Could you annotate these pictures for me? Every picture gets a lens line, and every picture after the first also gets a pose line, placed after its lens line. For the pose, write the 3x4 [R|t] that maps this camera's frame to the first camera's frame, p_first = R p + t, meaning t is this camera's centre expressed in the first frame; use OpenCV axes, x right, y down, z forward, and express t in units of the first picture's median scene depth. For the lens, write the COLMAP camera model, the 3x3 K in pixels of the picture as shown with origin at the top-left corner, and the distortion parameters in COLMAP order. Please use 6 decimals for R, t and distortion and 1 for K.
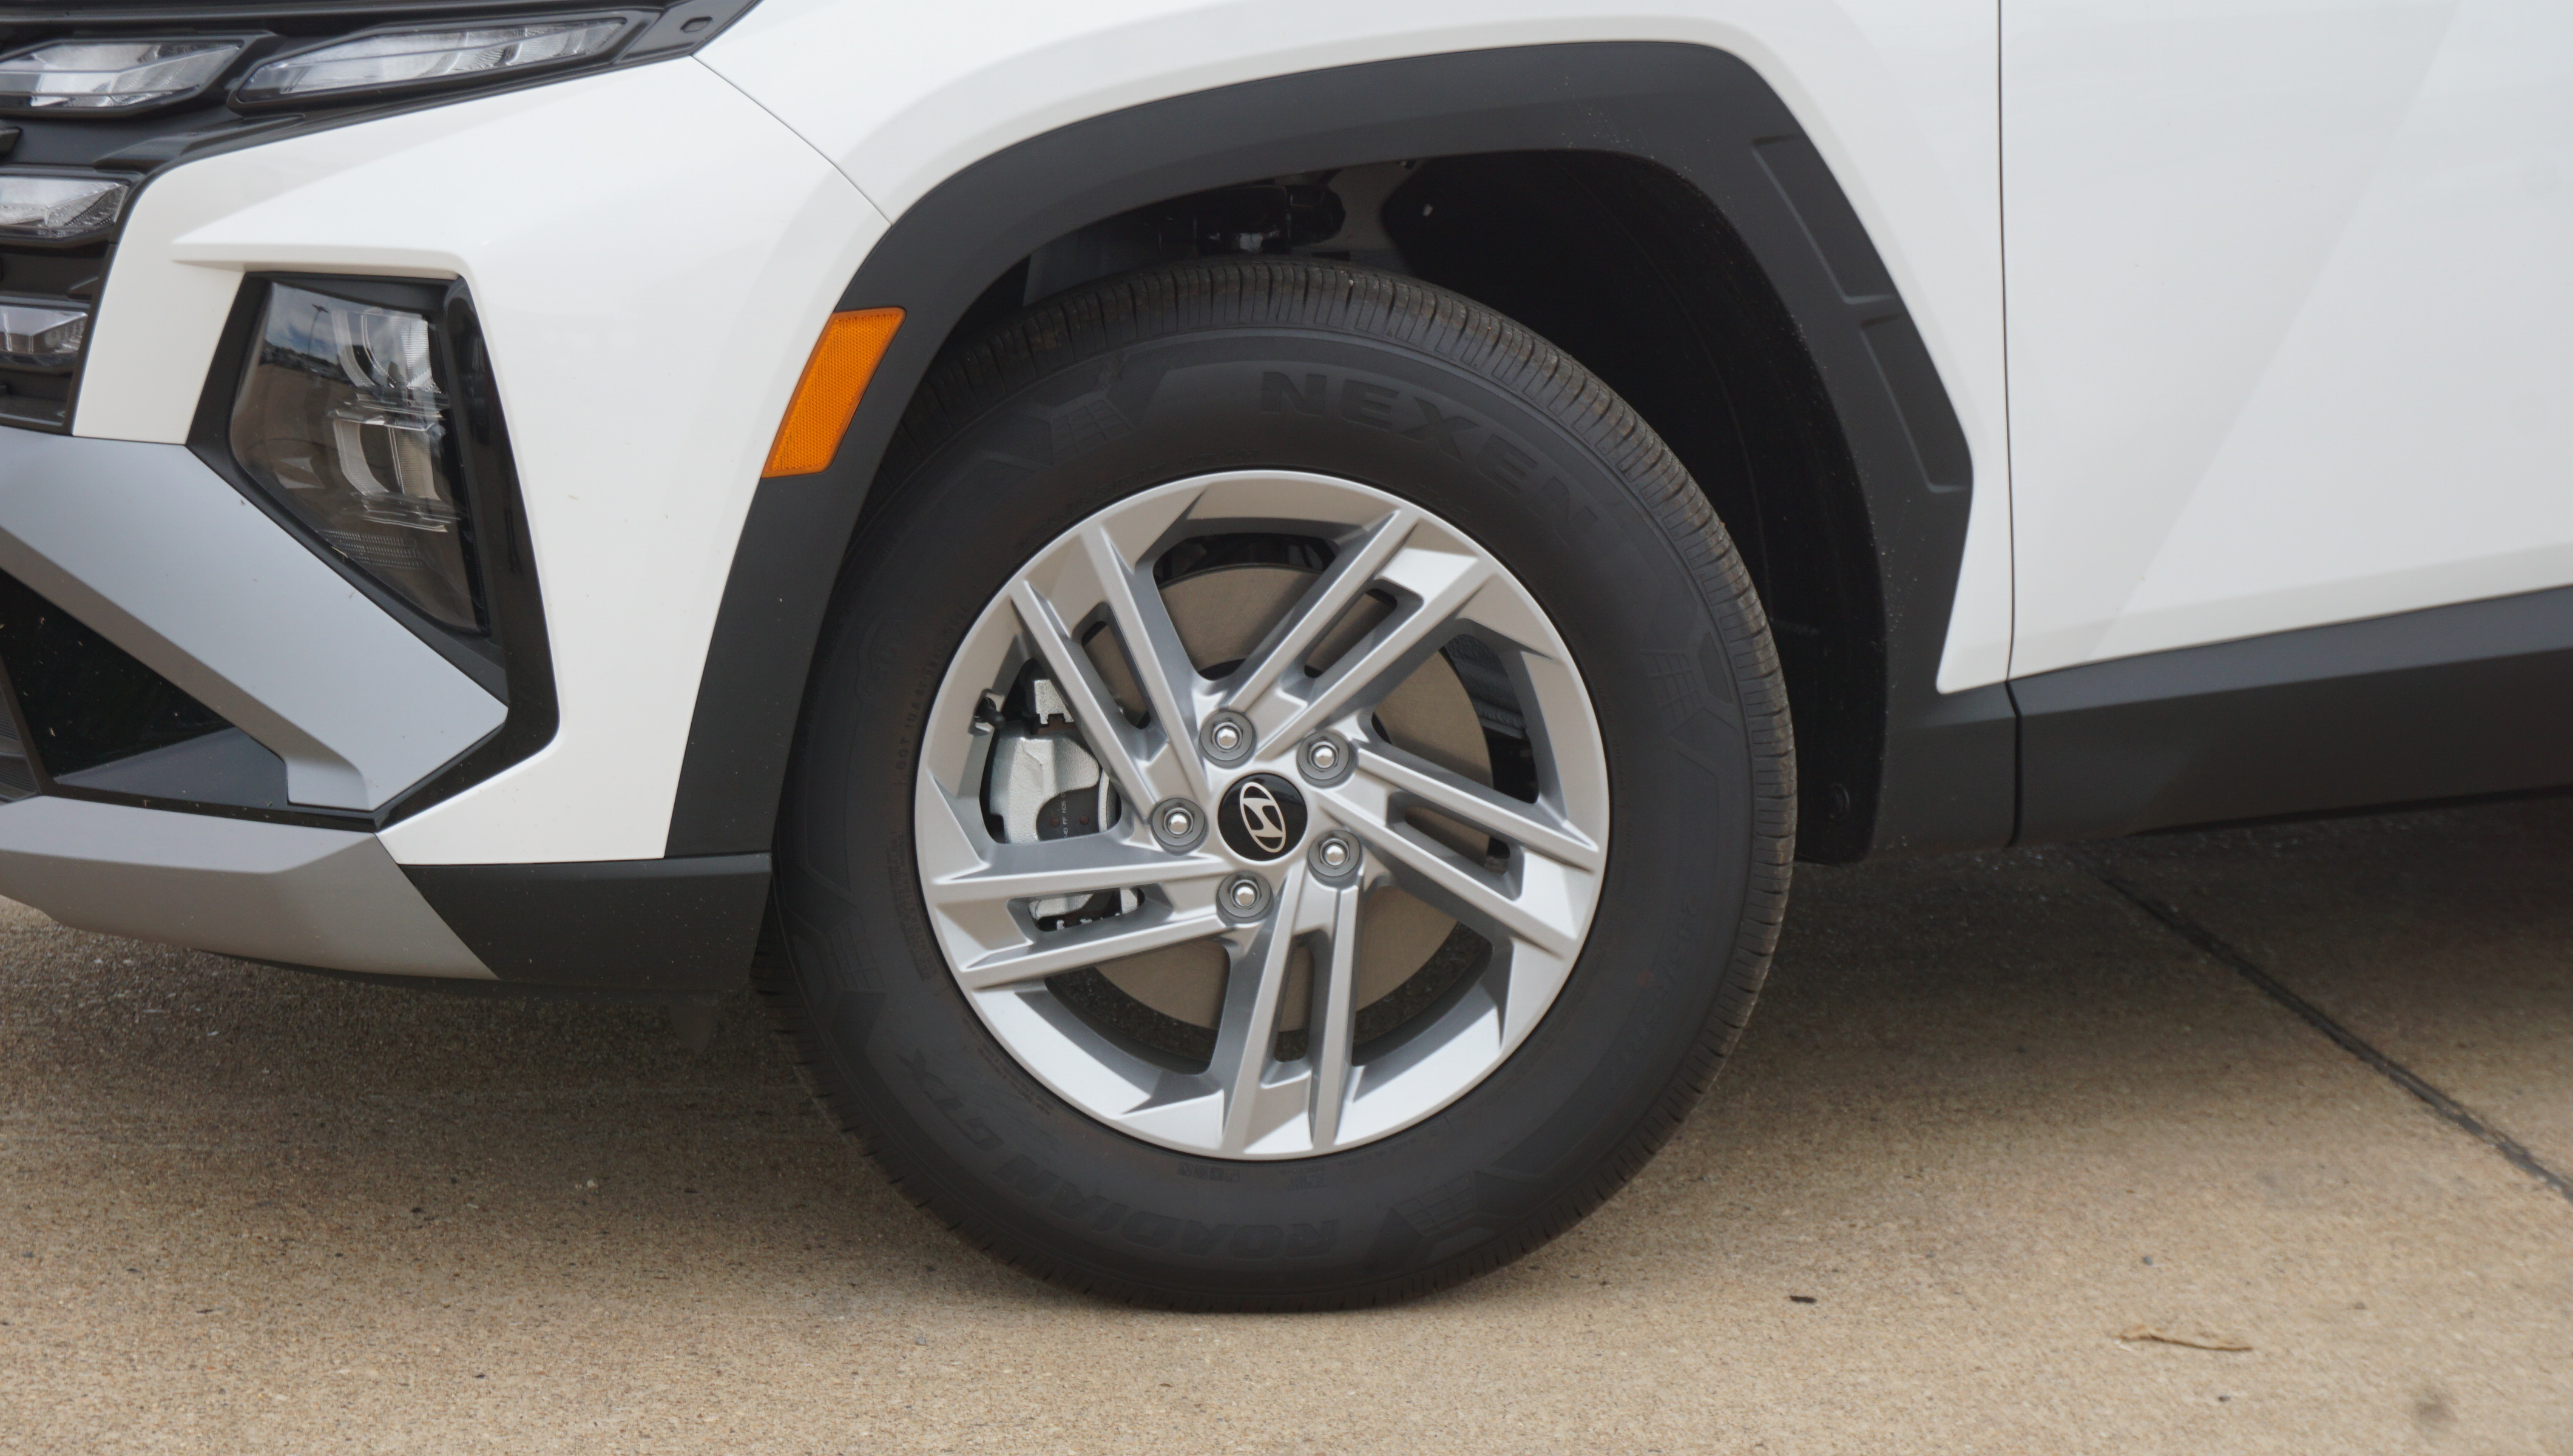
lens RADIAL K [[5362.0, 0, 1286.5], [0, 5362.0, 728.0], [0, 0, 1]] dist [0.024131, -0.133766]
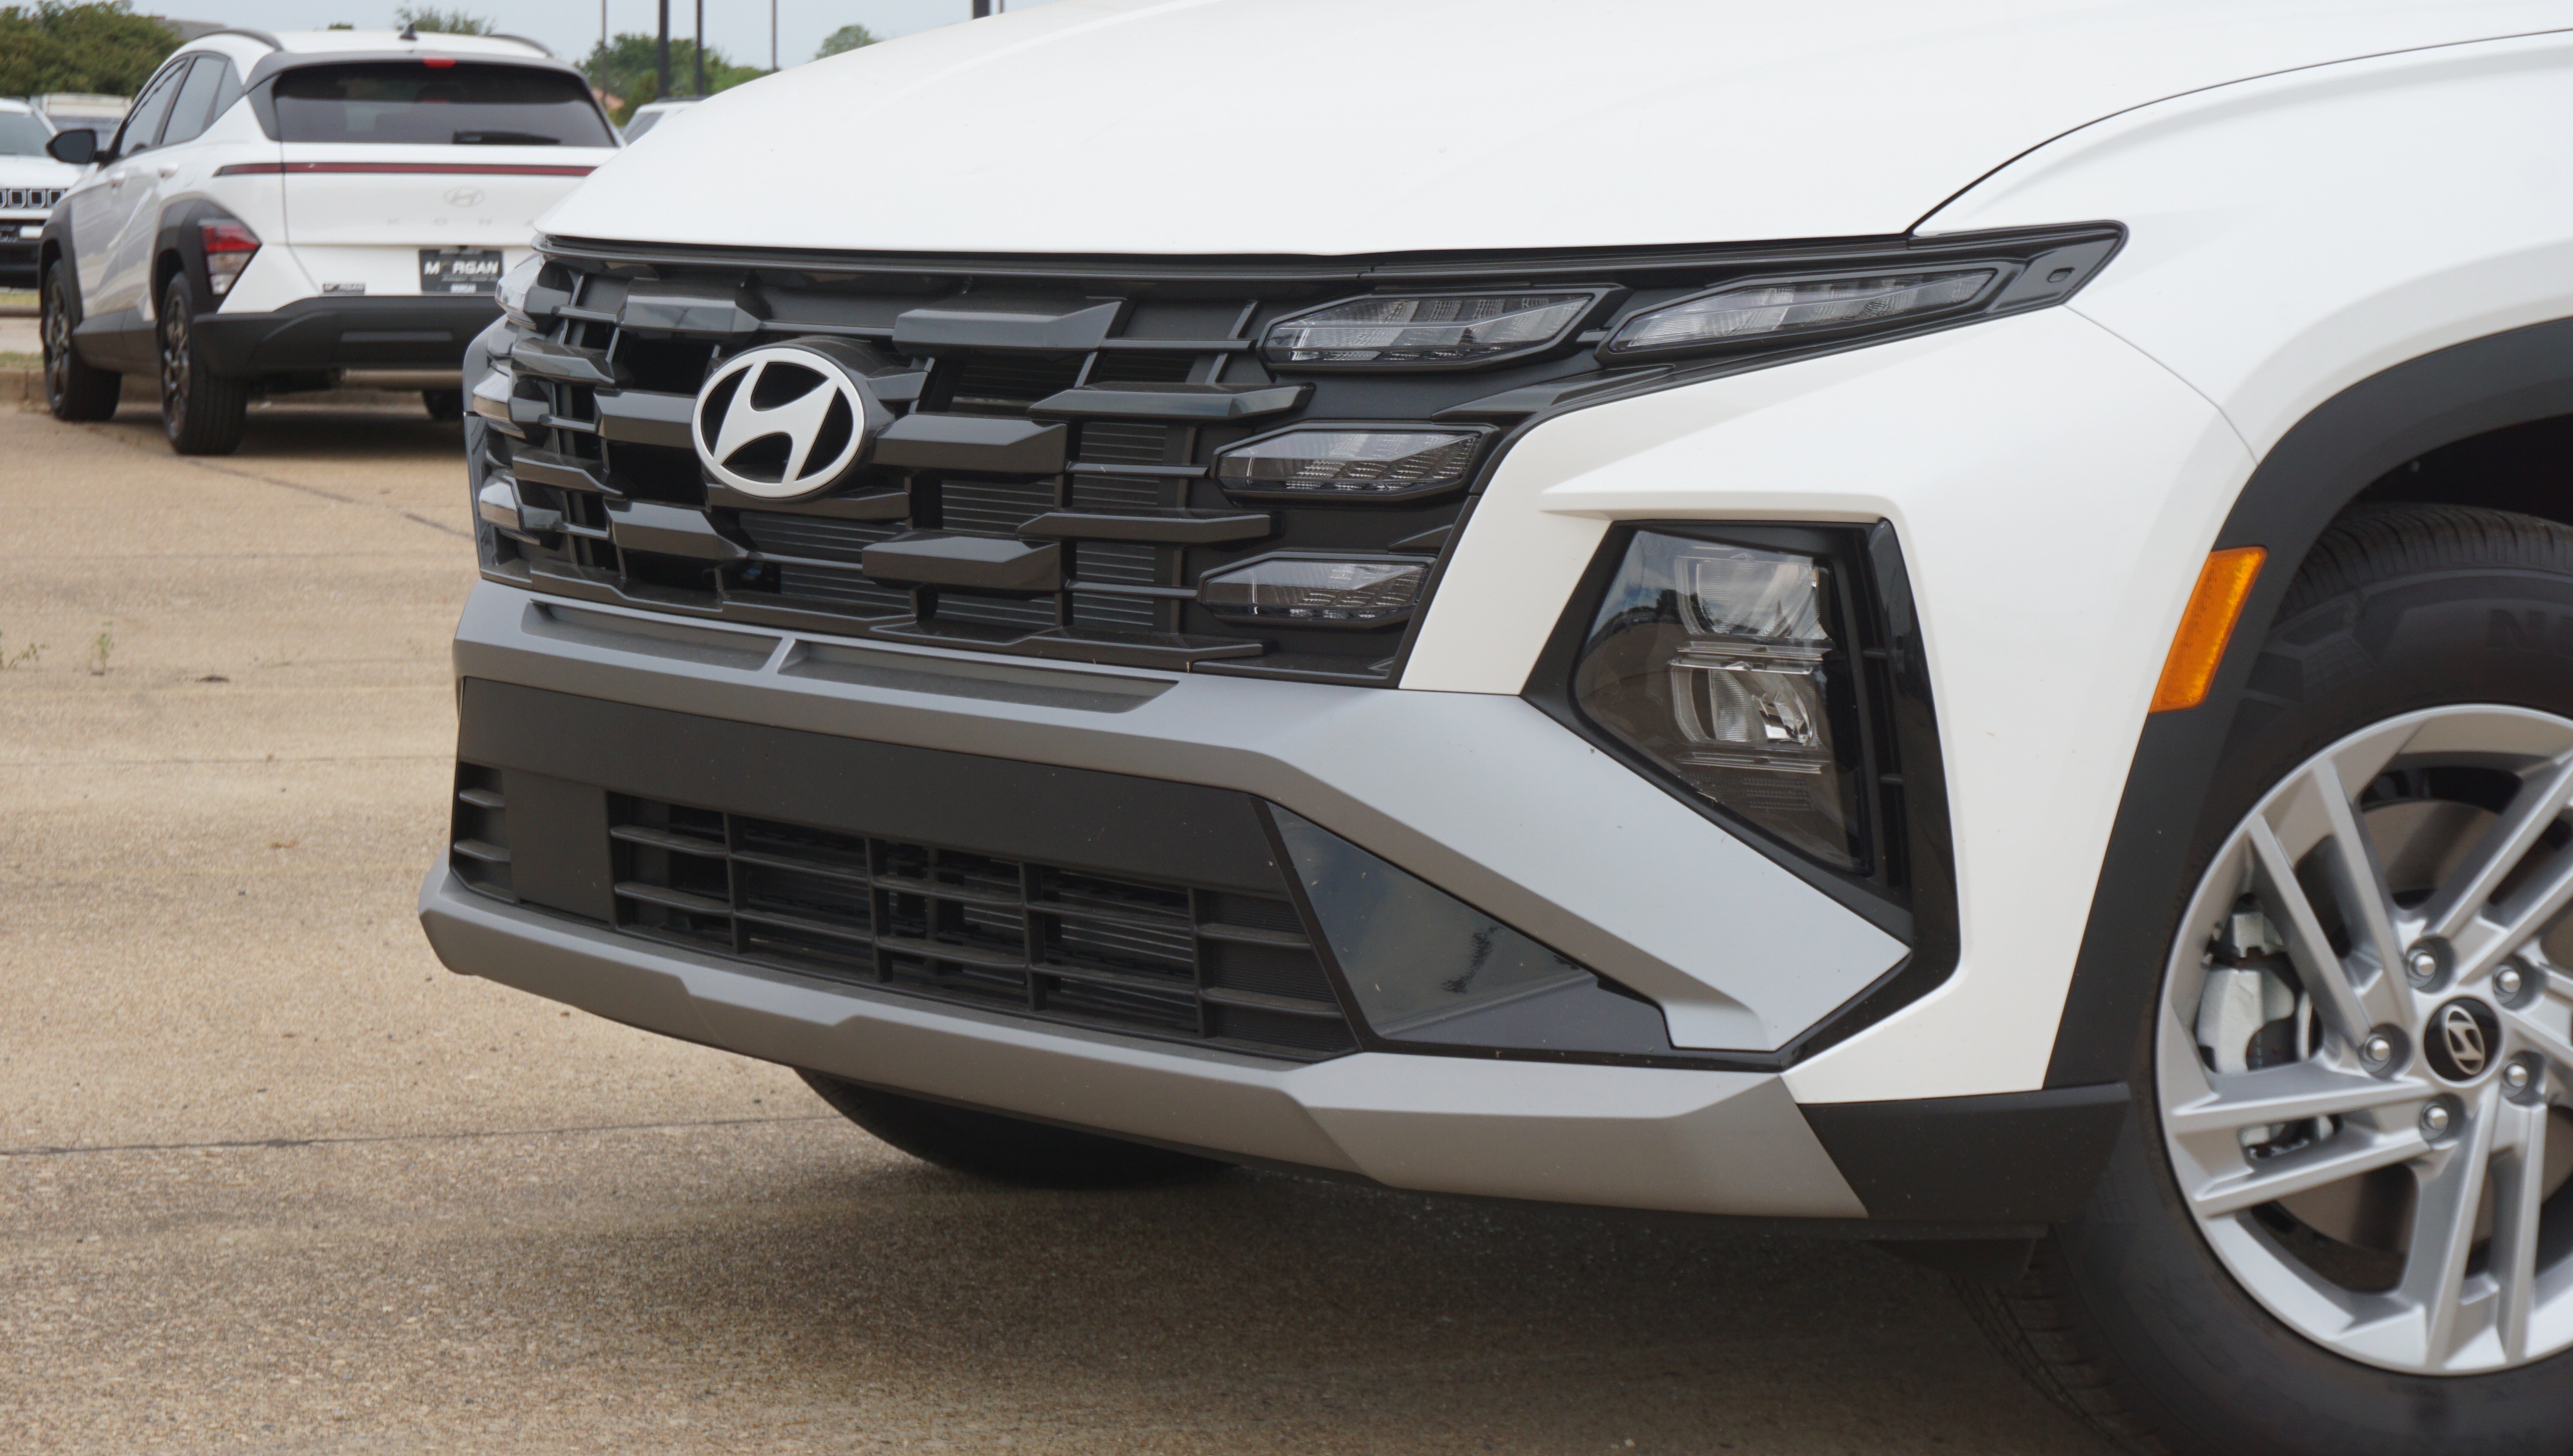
lens RADIAL K [[5362.0, 0, 1286.5], [0, 5362.0, 728.0], [0, 0, 1]] dist [0.024131, -0.133766]
pose [[0.978454, -0.018277, 0.205653, -0.440821], [0.032435, 0.997313, -0.065689, 0.017294], [-0.203900, 0.070944, 0.976418, 0.029537]]
